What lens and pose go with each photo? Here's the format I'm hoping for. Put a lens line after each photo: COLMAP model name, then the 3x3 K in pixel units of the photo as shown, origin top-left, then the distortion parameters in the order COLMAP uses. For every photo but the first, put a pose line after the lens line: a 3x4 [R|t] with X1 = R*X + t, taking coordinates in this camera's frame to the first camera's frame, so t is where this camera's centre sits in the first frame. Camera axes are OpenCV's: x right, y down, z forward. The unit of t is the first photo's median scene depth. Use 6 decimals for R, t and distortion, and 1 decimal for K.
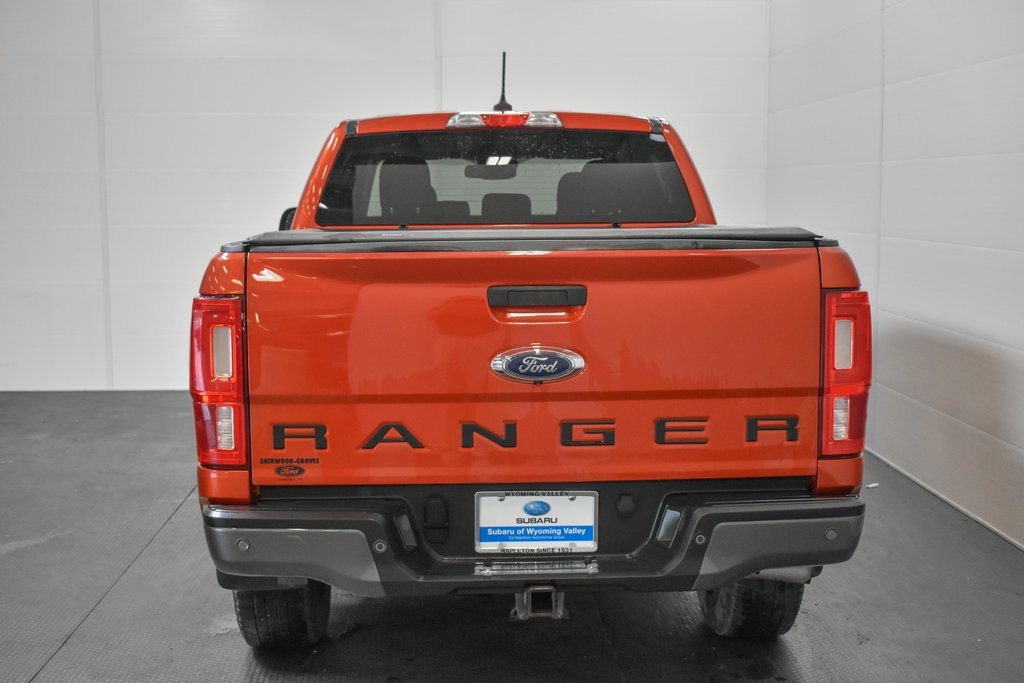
lens RADIAL K [[1249.4, 0, 512.0], [0, 1249.4, 341.5], [0, 0, 1]] dist [-0.005731, -0.012202]
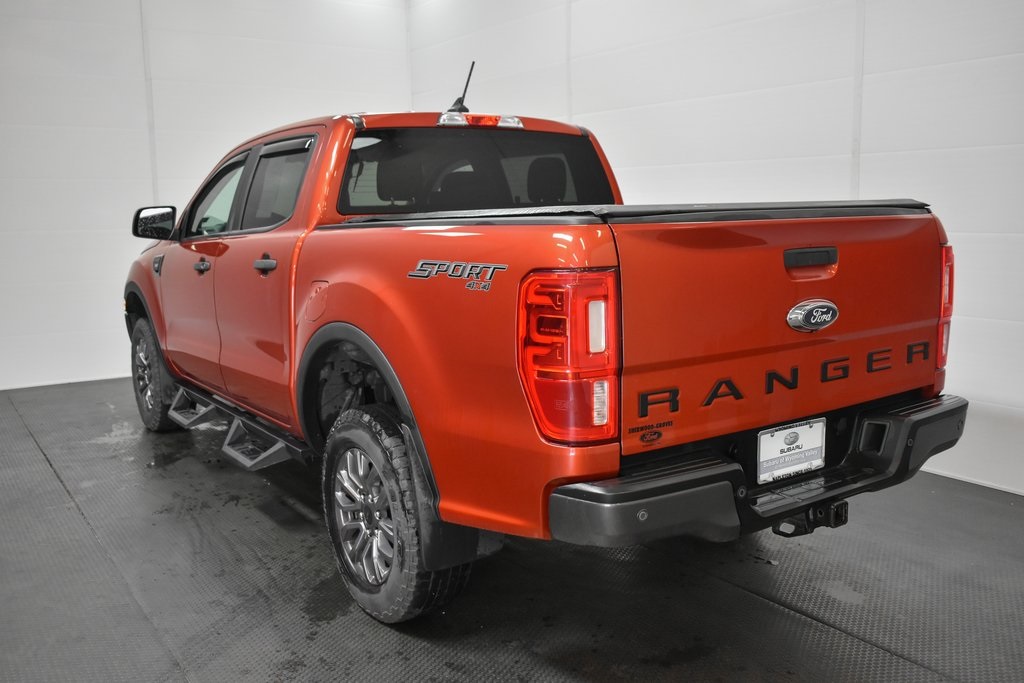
lens RADIAL K [[871.7, 0, 512.0], [0, 871.7, 341.5], [0, 0, 1]] dist [-0.003938, -0.001652]
pose [[0.848419, -0.086555, 0.522201, -0.515578], [0.070043, 0.996223, 0.051327, -0.015439], [-0.524671, -0.006971, 0.851276, 0.360664]]
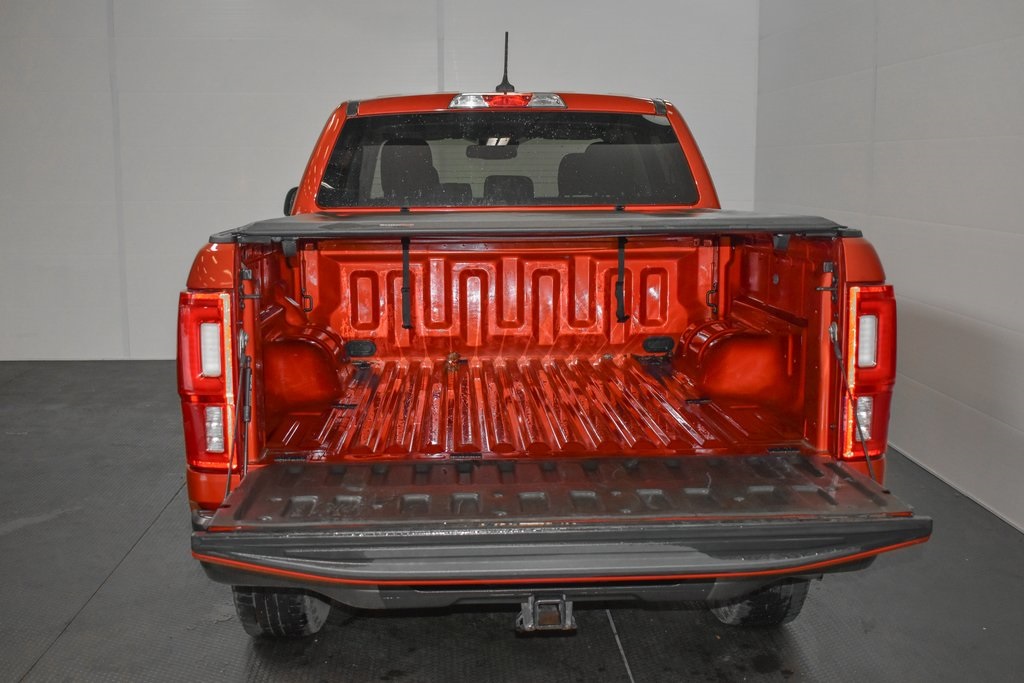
lens RADIAL K [[1141.8, 0, 512.0], [0, 1141.8, 341.5], [0, 0, 1]] dist [-0.010523, -0.000380]
pose [[0.999993, 0.001015, 0.003728, -0.006444], [-0.001139, 0.999443, 0.033357, -0.021029], [-0.003692, -0.033361, 0.999437, 0.110248]]
